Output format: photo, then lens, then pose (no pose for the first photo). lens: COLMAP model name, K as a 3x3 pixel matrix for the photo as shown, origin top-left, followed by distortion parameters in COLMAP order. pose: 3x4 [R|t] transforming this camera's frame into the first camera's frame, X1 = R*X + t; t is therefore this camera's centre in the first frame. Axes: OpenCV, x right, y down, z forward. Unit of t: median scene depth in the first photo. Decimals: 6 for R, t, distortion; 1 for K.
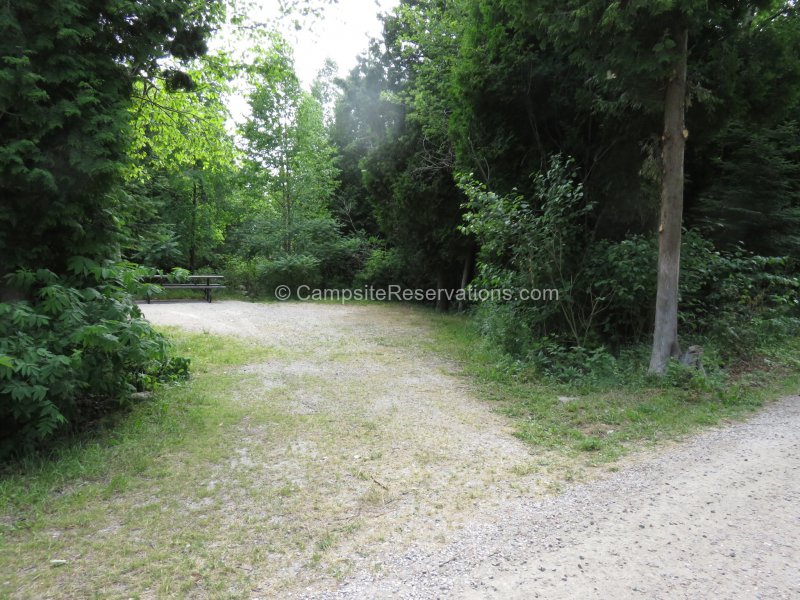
lens RADIAL K [[678.4, 0, 400.2], [0, 678.4, 298.6], [0, 0, 1]] dist [0.001904, 0.008843]
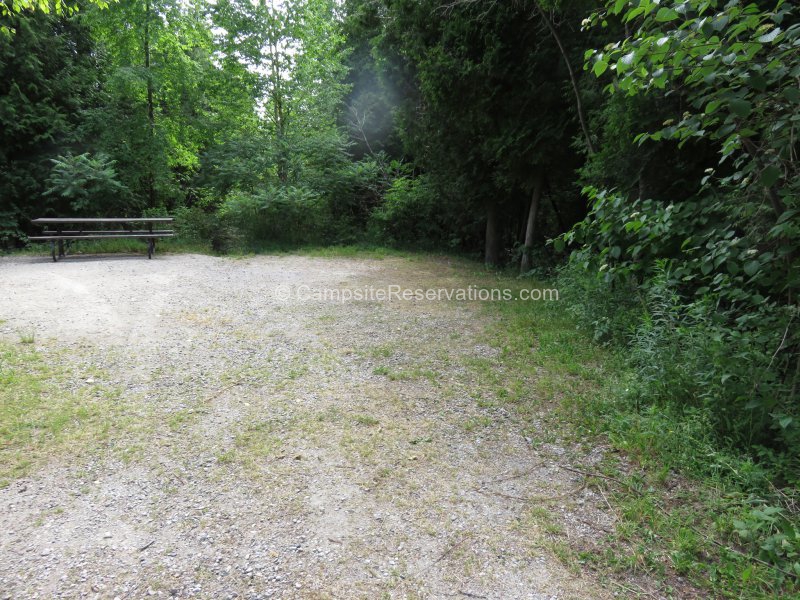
lens RADIAL K [[678.4, 0, 399.7], [0, 678.4, 302.3], [0, 0, 1]] dist [0.001904, 0.008843]
pose [[0.998349, -0.006522, -0.057076, 0.005243], [0.012053, 0.995201, 0.097110, -0.011901], [0.056169, -0.097637, 0.993636, 0.299971]]
